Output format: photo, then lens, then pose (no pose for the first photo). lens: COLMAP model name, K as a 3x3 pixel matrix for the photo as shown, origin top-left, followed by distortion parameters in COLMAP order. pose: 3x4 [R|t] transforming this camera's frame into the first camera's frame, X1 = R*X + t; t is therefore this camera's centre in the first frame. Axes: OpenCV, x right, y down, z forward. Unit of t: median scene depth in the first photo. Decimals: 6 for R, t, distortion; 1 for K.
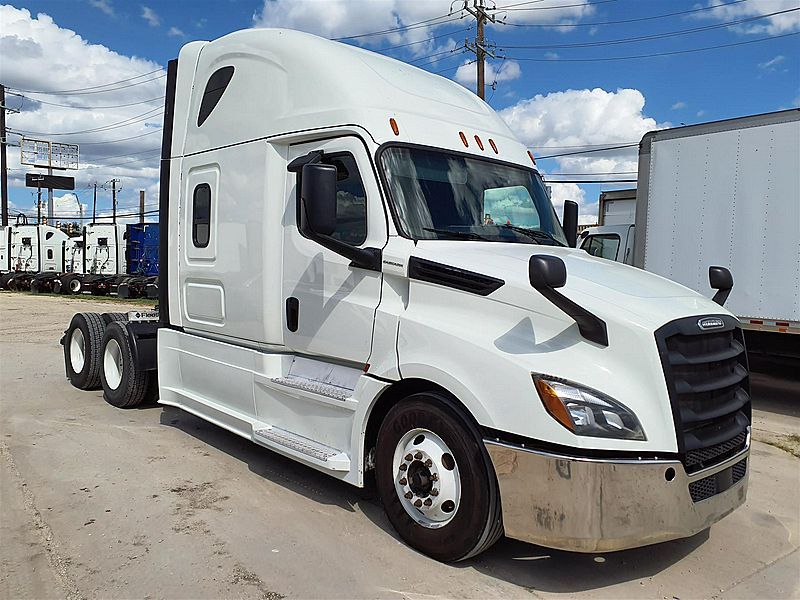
lens RADIAL K [[622.9, 0, 380.6], [0, 622.9, 319.6], [0, 0, 1]] dist [0.011797, 0.002263]
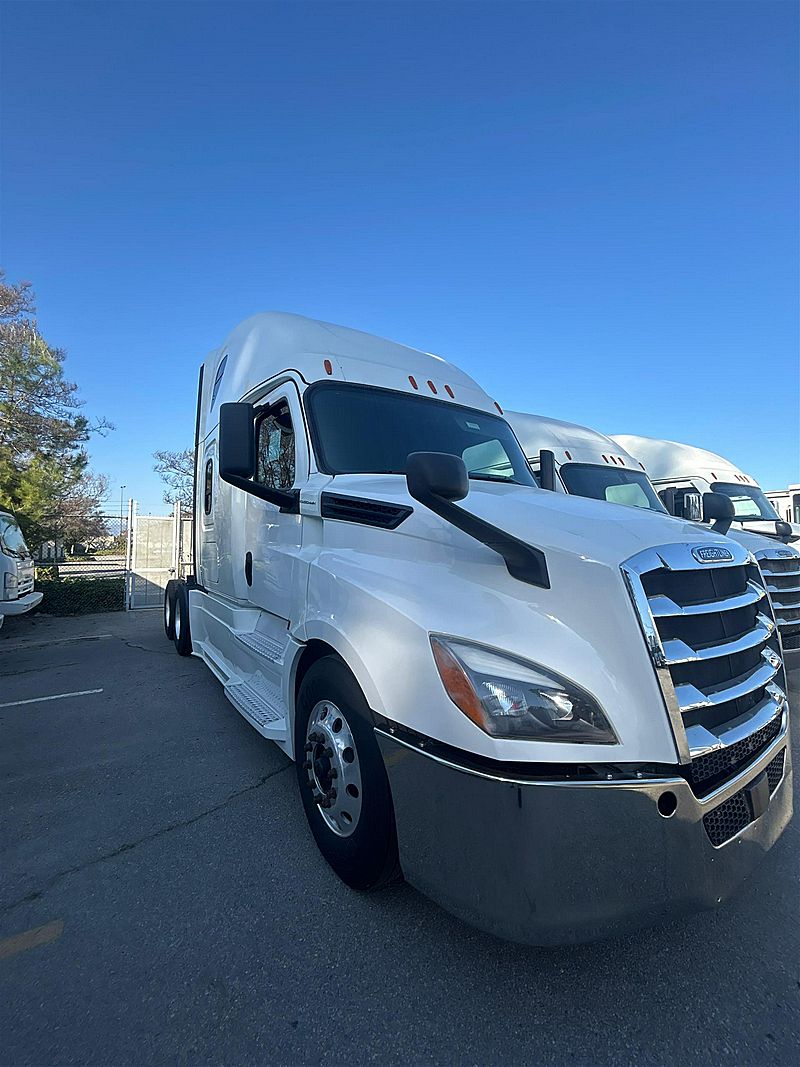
lens RADIAL K [[445.6, 0, 381.0], [0, 445.6, 532.3], [0, 0, 1]] dist [-0.000480, -0.000082]
pose [[0.988394, -0.039311, -0.146737, 0.203774], [0.021842, 0.992676, -0.118814, 0.026711], [0.150334, 0.114230, 0.982014, 0.392152]]
